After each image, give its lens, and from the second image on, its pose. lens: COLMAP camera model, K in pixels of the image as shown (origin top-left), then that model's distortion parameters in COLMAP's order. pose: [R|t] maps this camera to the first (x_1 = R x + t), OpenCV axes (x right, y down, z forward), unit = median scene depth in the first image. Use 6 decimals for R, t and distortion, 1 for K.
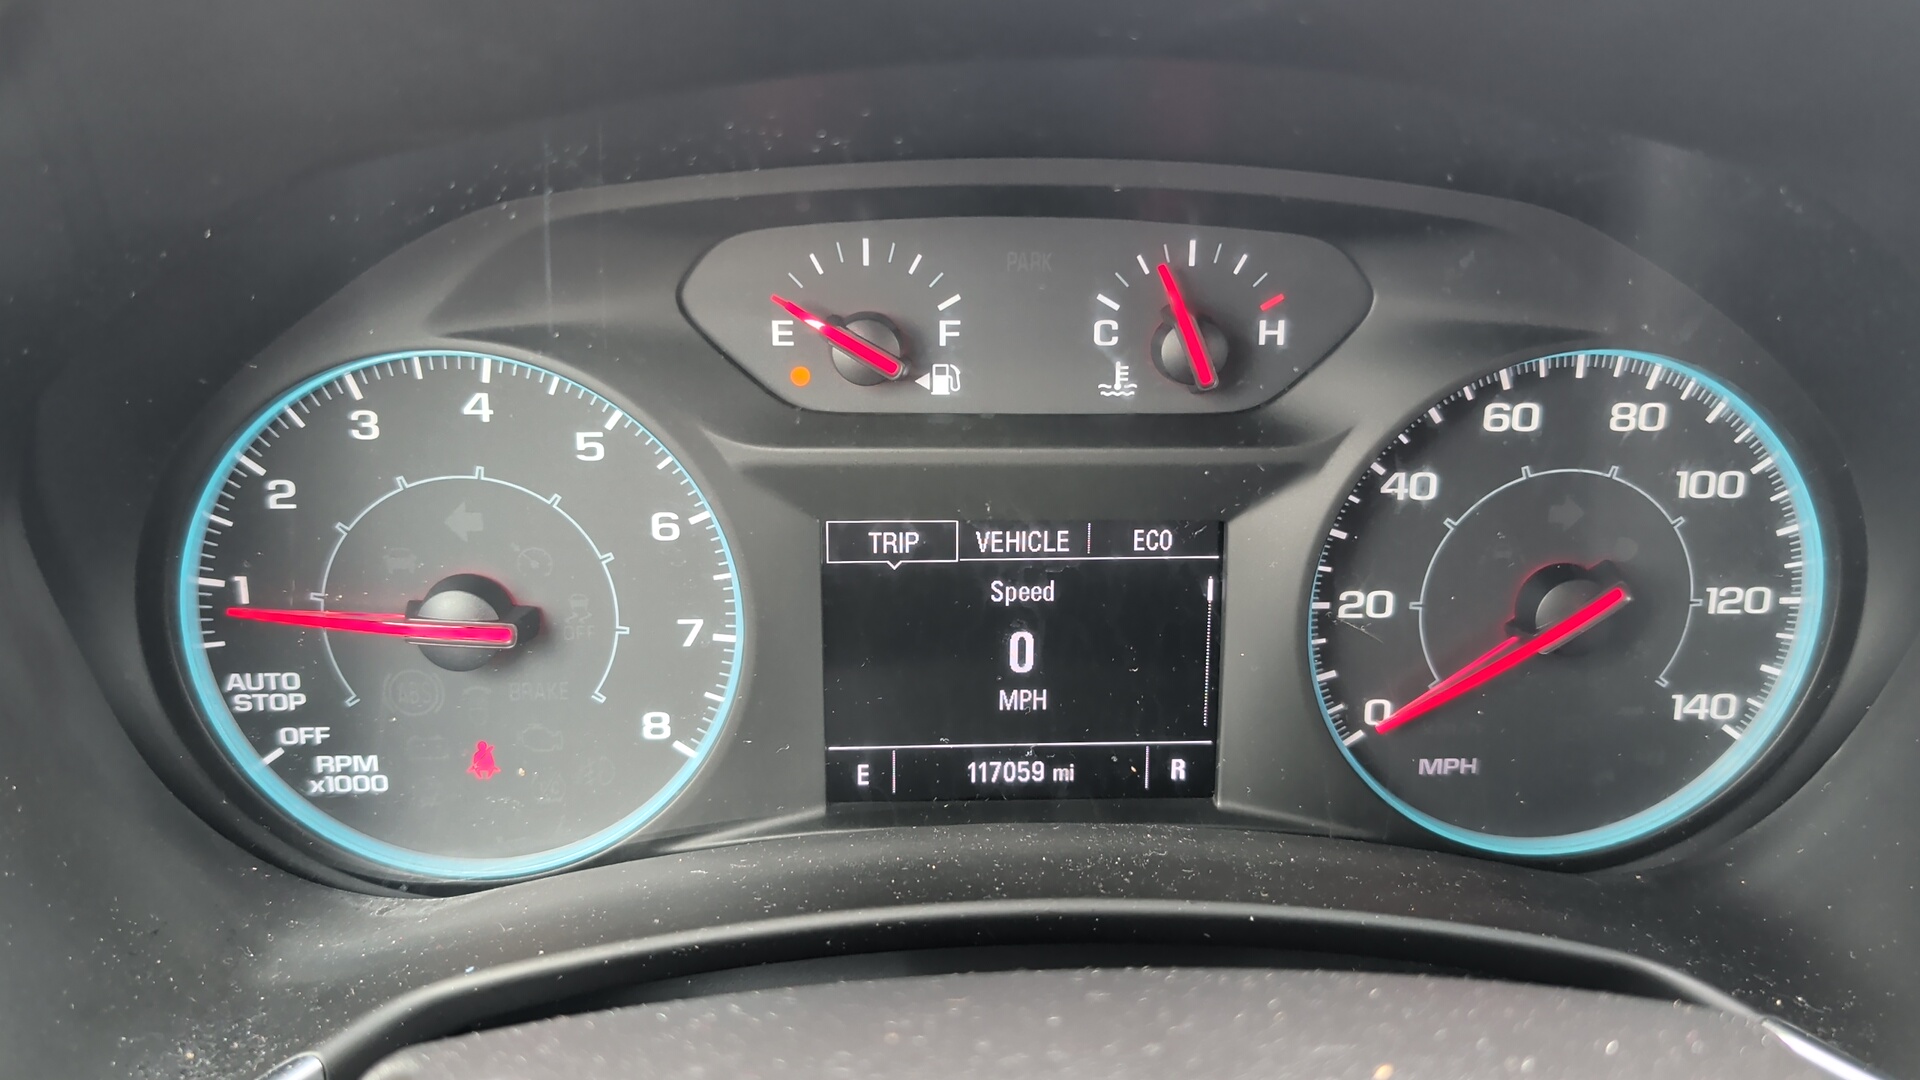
lens RADIAL K [[1623.8, 0, 960.2], [0, 1623.8, 451.3], [0, 0, 1]] dist [-0.041898, 0.063362]
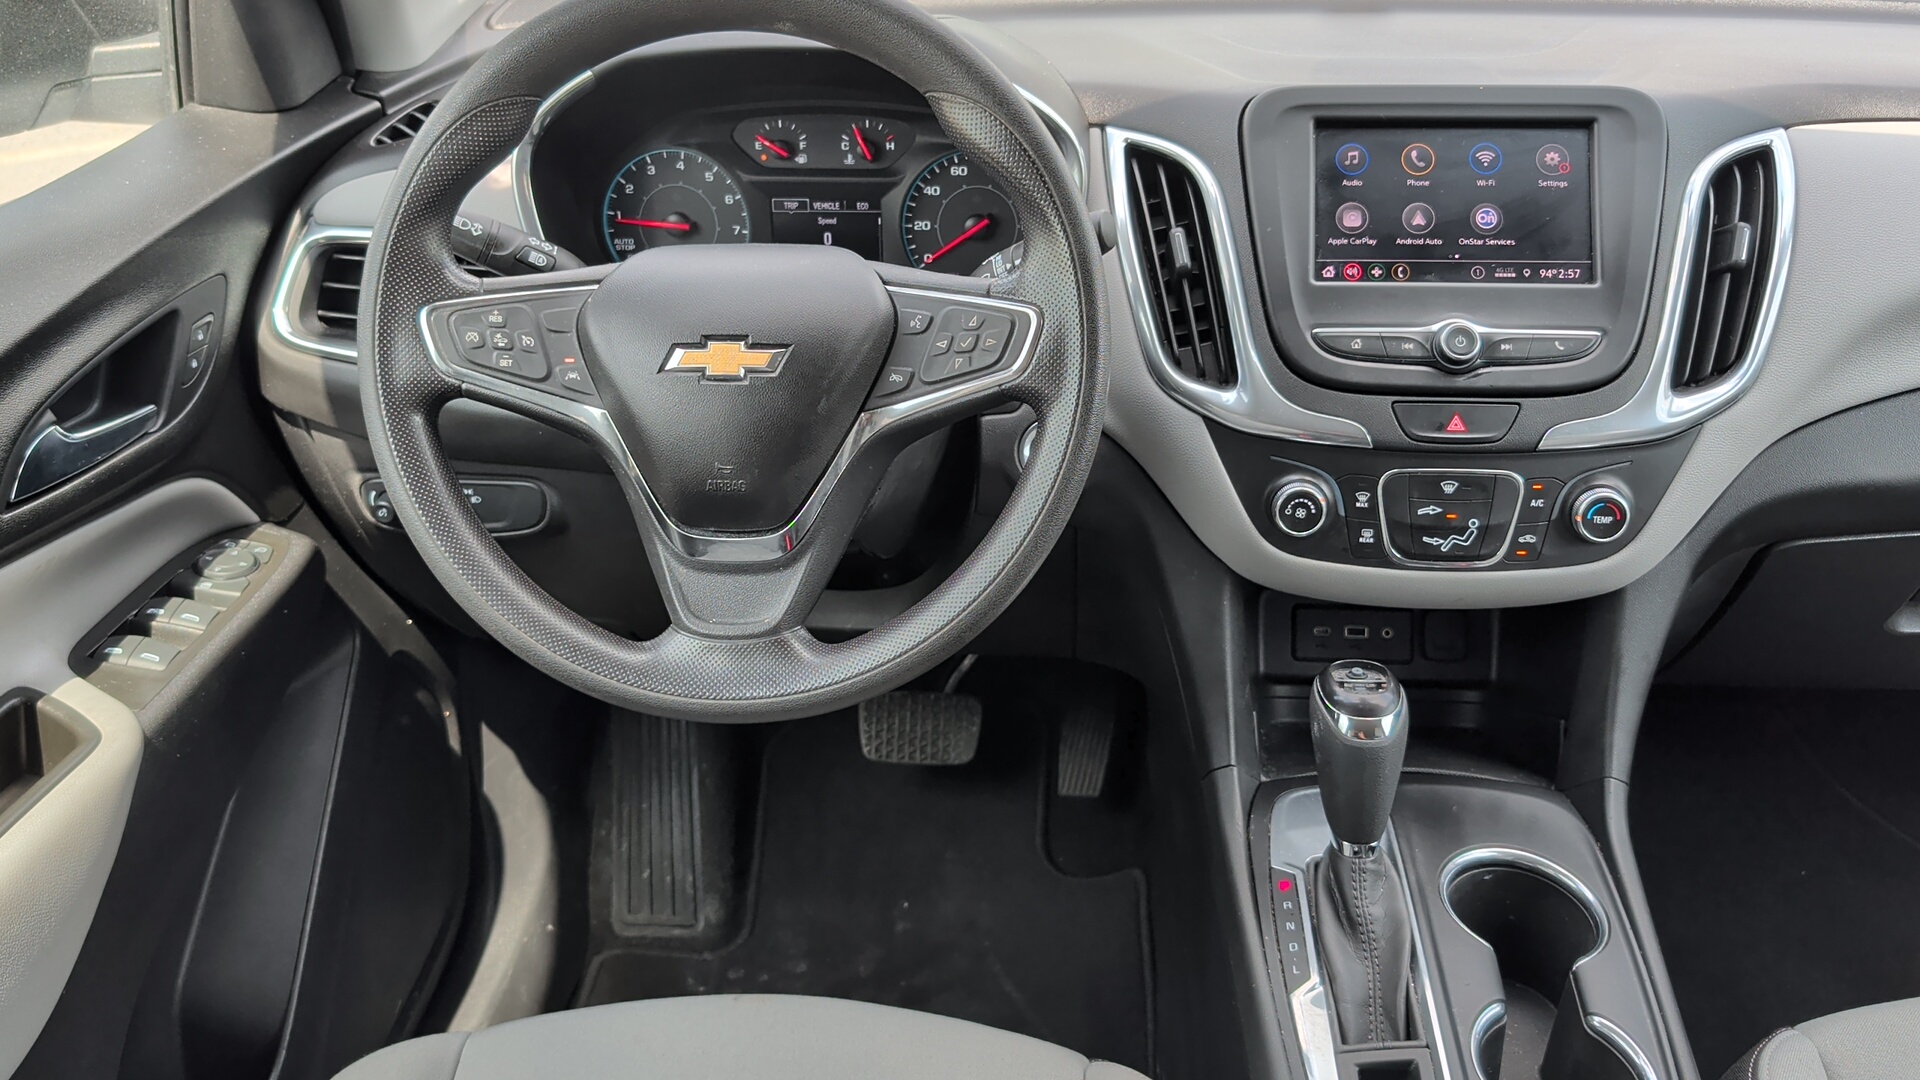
lens RADIAL K [[1623.8, 0, 957.8], [0, 1623.8, 550.9], [0, 0, 1]] dist [-0.041898, 0.063362]
pose [[0.991067, 0.036040, -0.128407, 0.845972], [-0.023138, 0.994659, 0.100592, 0.464568], [0.131346, -0.096722, 0.986607, -2.679512]]
